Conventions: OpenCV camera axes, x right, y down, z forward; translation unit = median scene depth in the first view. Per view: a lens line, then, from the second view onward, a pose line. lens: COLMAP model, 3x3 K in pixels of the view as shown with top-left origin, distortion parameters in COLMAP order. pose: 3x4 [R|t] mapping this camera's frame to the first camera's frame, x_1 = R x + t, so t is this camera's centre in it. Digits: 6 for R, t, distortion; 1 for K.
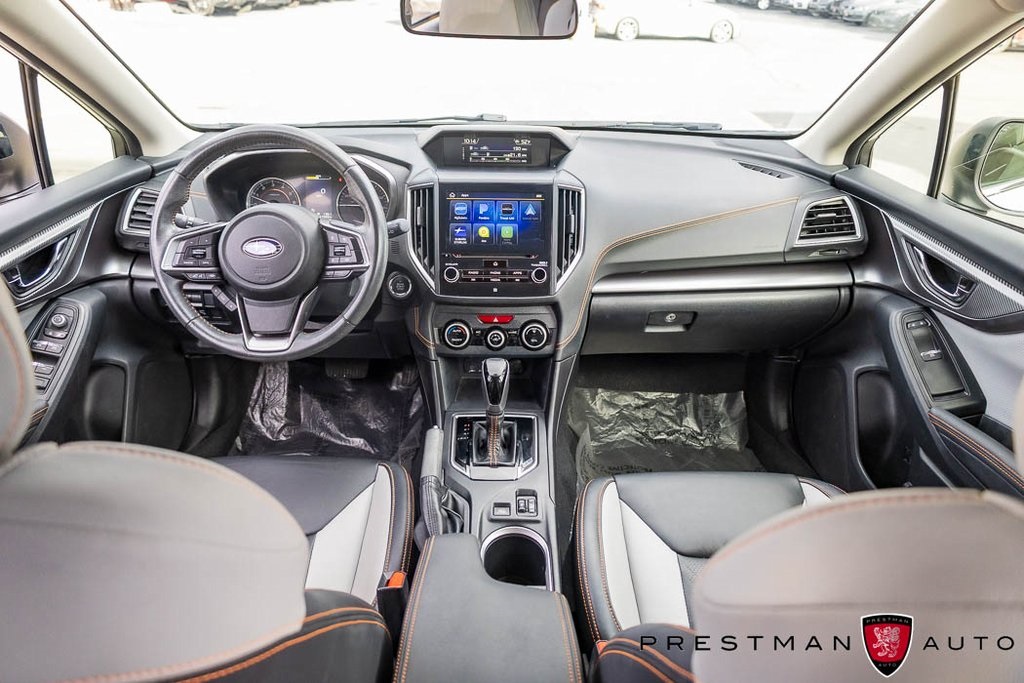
lens RADIAL K [[677.7, 0, 512.0], [0, 677.7, 341.5], [0, 0, 1]] dist [0.017178, -0.000255]
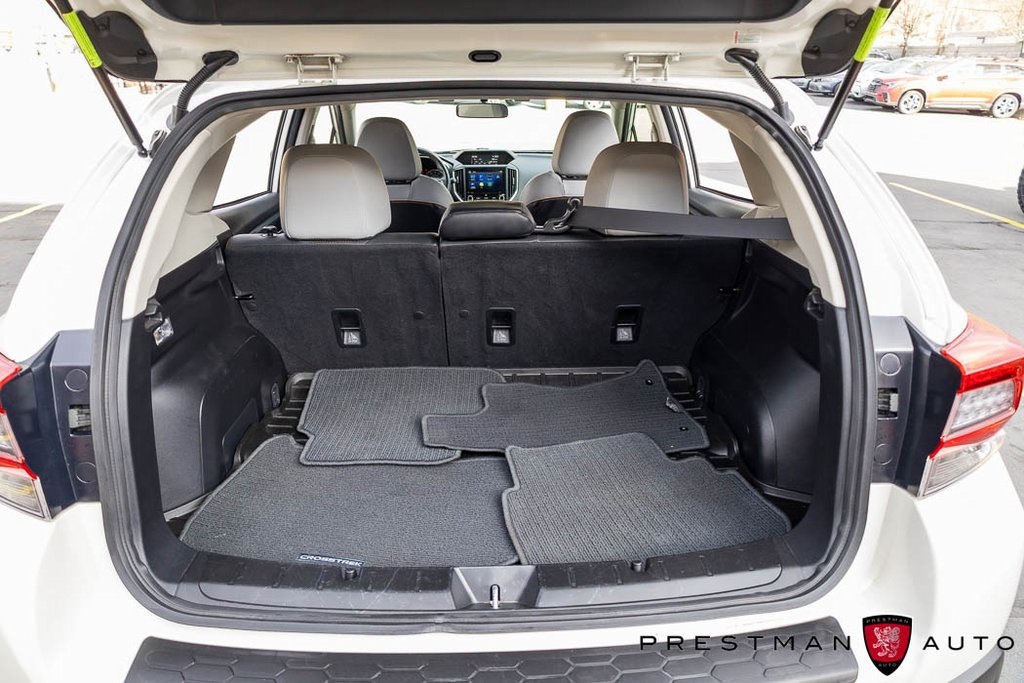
lens RADIAL K [[712.1, 0, 512.0], [0, 712.1, 341.5], [0, 0, 1]] dist [0.000237, -0.000442]
pose [[0.999520, -0.025517, 0.017554, 0.015553], [0.027176, 0.994430, -0.101840, 0.769570], [-0.014858, 0.102268, 0.994646, -1.816317]]
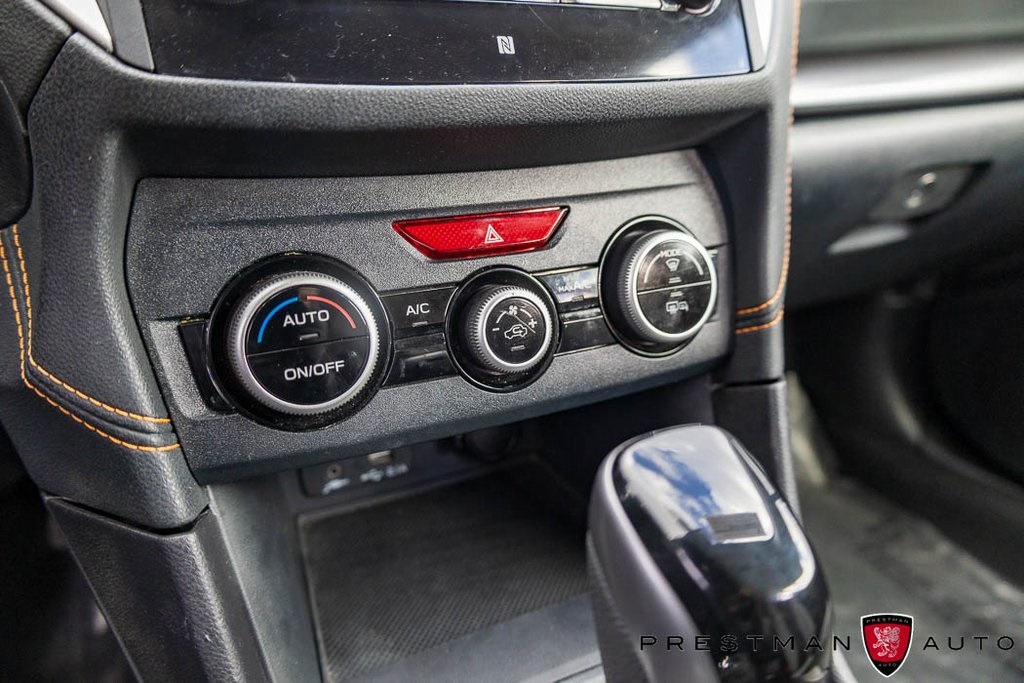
lens RADIAL K [[677.7, 0, 512.0], [0, 677.7, 341.5], [0, 0, 1]] dist [0.017178, -0.000255]
pose [[0.904654, -0.169973, 0.390782, -0.102190], [0.177862, 0.983922, 0.016215, -0.003605], [-0.387255, 0.054836, 0.920341, 0.824142]]
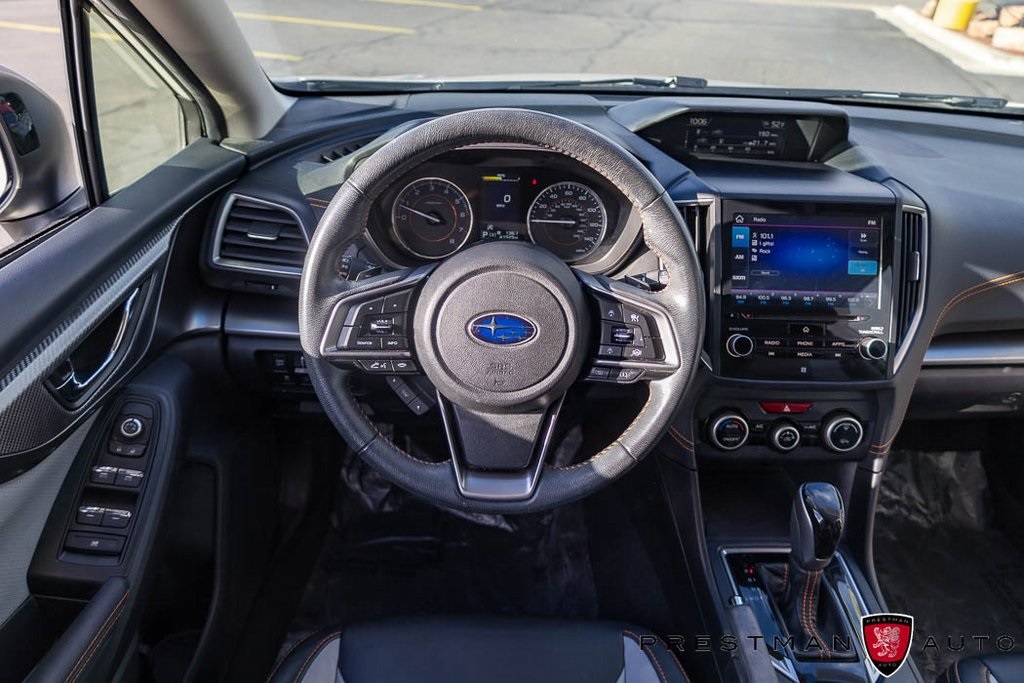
lens RADIAL K [[677.7, 0, 512.0], [0, 677.7, 341.5], [0, 0, 1]] dist [0.017178, -0.000255]
pose [[0.998944, 0.014956, 0.043451, -0.324140], [-0.018366, 0.996693, 0.079152, -0.145964], [-0.042123, -0.079866, 0.995915, 0.359363]]
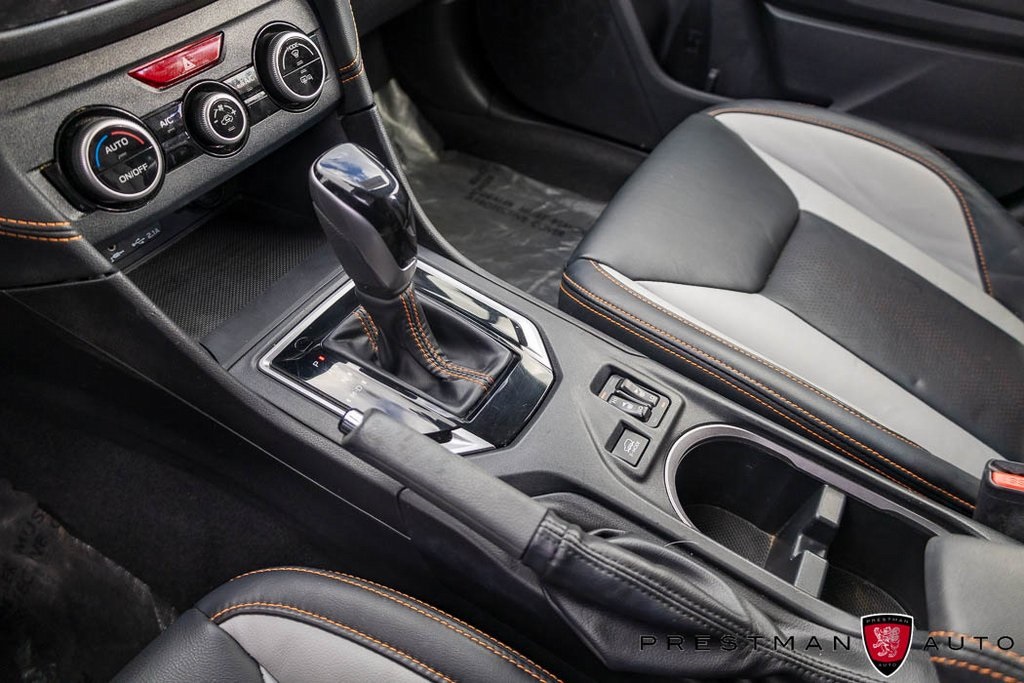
lens RADIAL K [[677.7, 0, 512.0], [0, 677.7, 341.5], [0, 0, 1]] dist [0.017178, -0.000255]
pose [[0.517574, -0.620034, 0.589640, -0.223355], [0.348674, 0.782146, 0.516405, -0.042989], [-0.781373, -0.061685, 0.621008, 0.668084]]
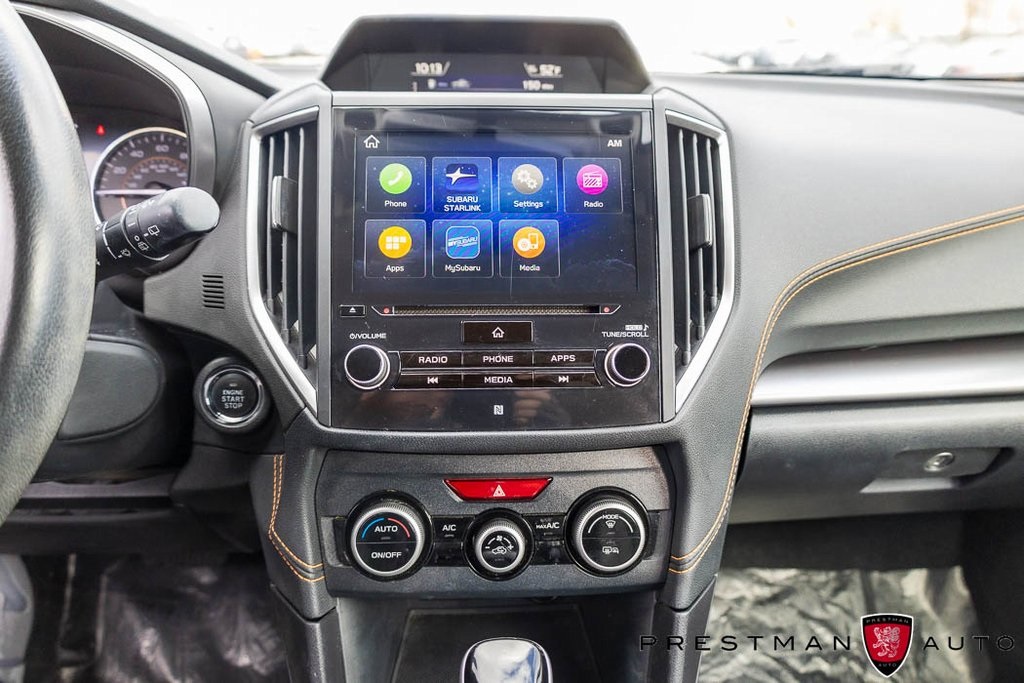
lens RADIAL K [[712.1, 0, 512.0], [0, 712.1, 341.5], [0, 0, 1]] dist [0.000237, -0.000442]
pose [[0.999332, -0.015932, 0.032905, -0.028417], [0.019167, 0.994756, -0.100466, -0.072436], [-0.031132, 0.101030, 0.994396, 0.630881]]
